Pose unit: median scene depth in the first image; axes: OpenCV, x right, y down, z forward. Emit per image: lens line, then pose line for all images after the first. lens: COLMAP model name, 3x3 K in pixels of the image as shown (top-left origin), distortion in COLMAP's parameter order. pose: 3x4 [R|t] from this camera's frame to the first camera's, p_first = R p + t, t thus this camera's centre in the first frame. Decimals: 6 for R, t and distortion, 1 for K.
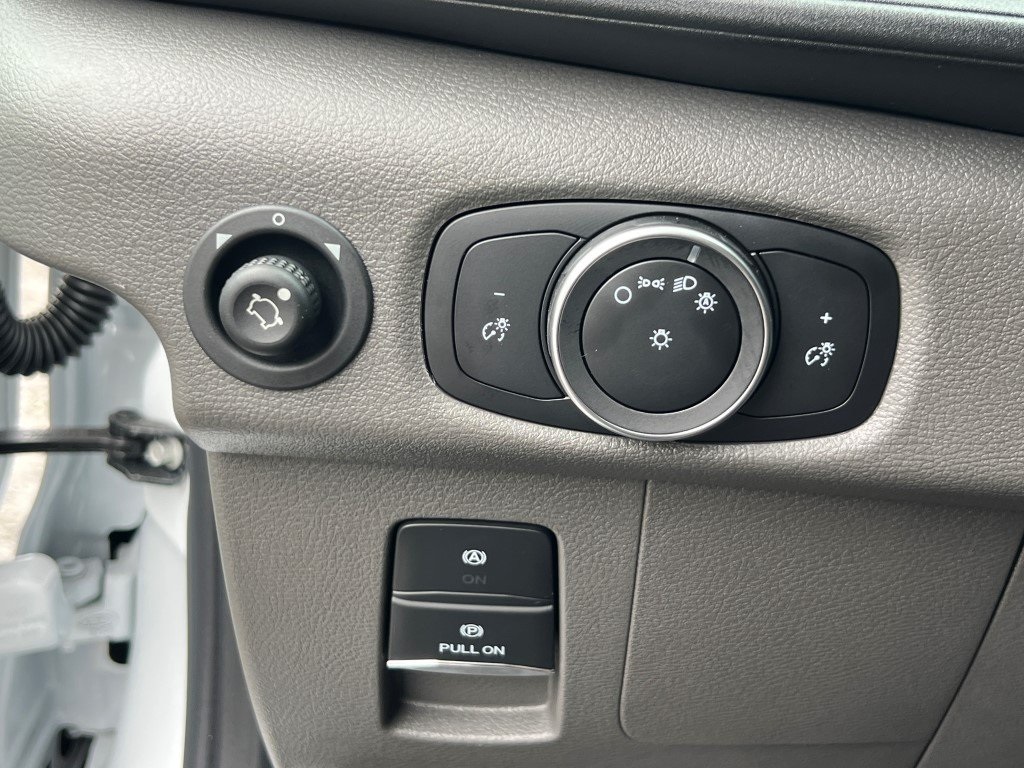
lens RADIAL K [[1424.2, 0, 510.4], [0, 1424.2, 387.3], [0, 0, 1]] dist [0.035176, 0.000000]
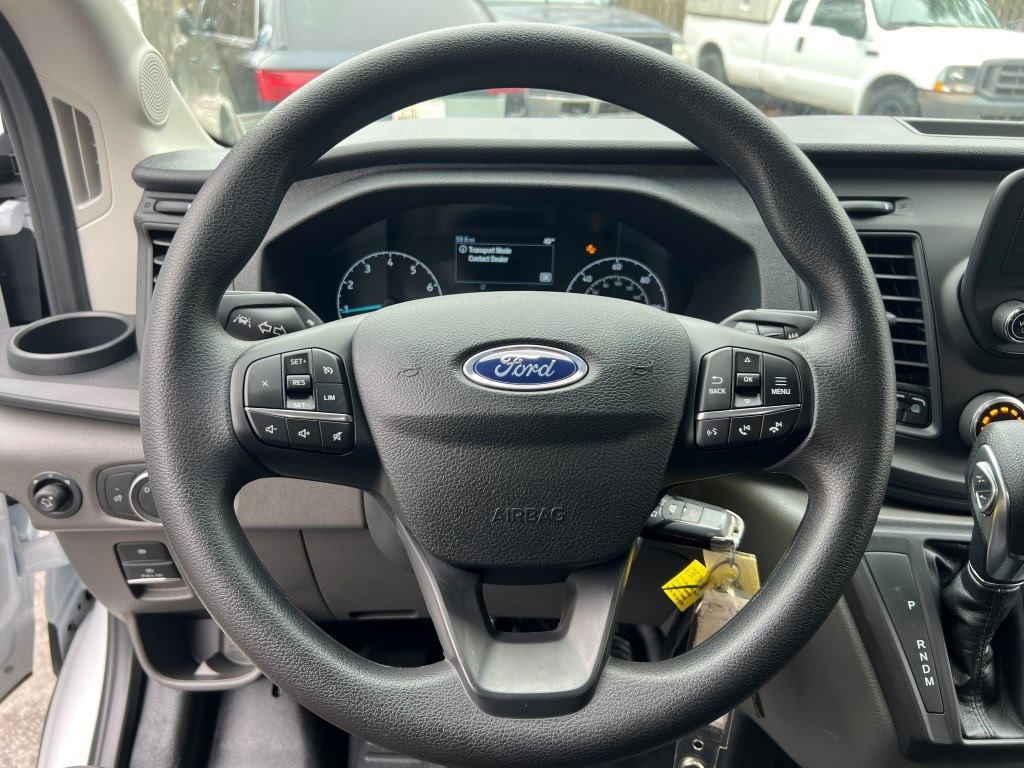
lens RADIAL K [[779.1, 0, 503.8], [0, 779.1, 395.8], [0, 0, 1]] dist [0.011192, -0.034701]
pose [[0.993714, -0.069194, 0.088003, 0.822463], [0.063608, 0.995871, 0.064772, -0.373061], [-0.092122, -0.058767, 0.994012, -1.065195]]
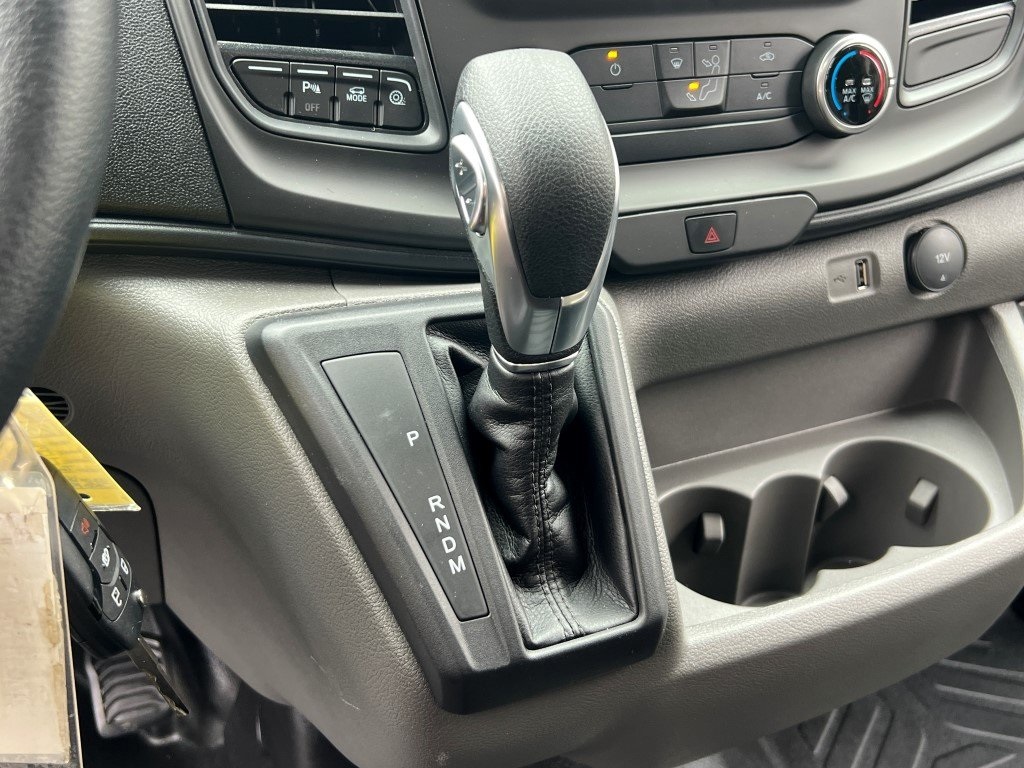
lens RADIAL K [[1068.3, 0, 514.2], [0, 1068.3, 378.4], [0, 0, 1]] dist [0.005352, 0.000000]
pose [[0.873263, -0.252269, 0.416860, 1.417802], [0.191836, 0.964446, 0.181779, -0.027754], [-0.447896, -0.078772, 0.890609, -0.660825]]
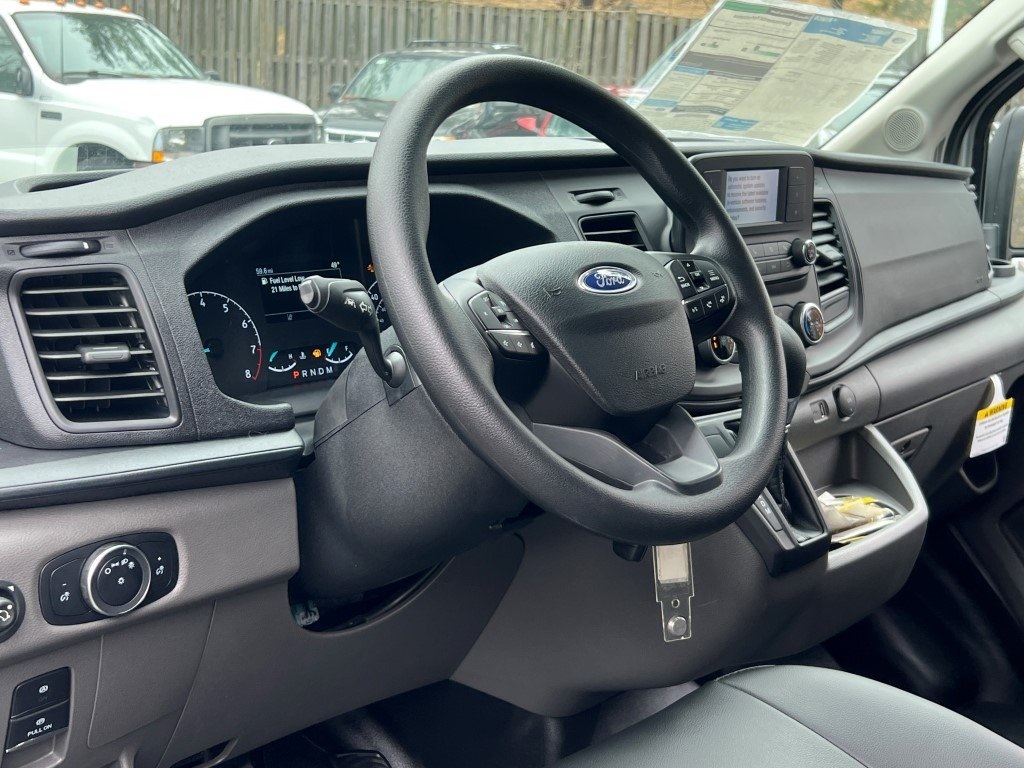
lens RADIAL K [[1269.5, 0, 507.3], [0, 1269.5, 386.5], [0, 0, 1]] dist [0.014317, 0.000000]
pose [[0.630810, -0.203328, 0.748823, -1.336484], [0.301745, 0.953377, 0.004679, -0.194485], [-0.714862, 0.223002, 0.662753, -1.517288]]
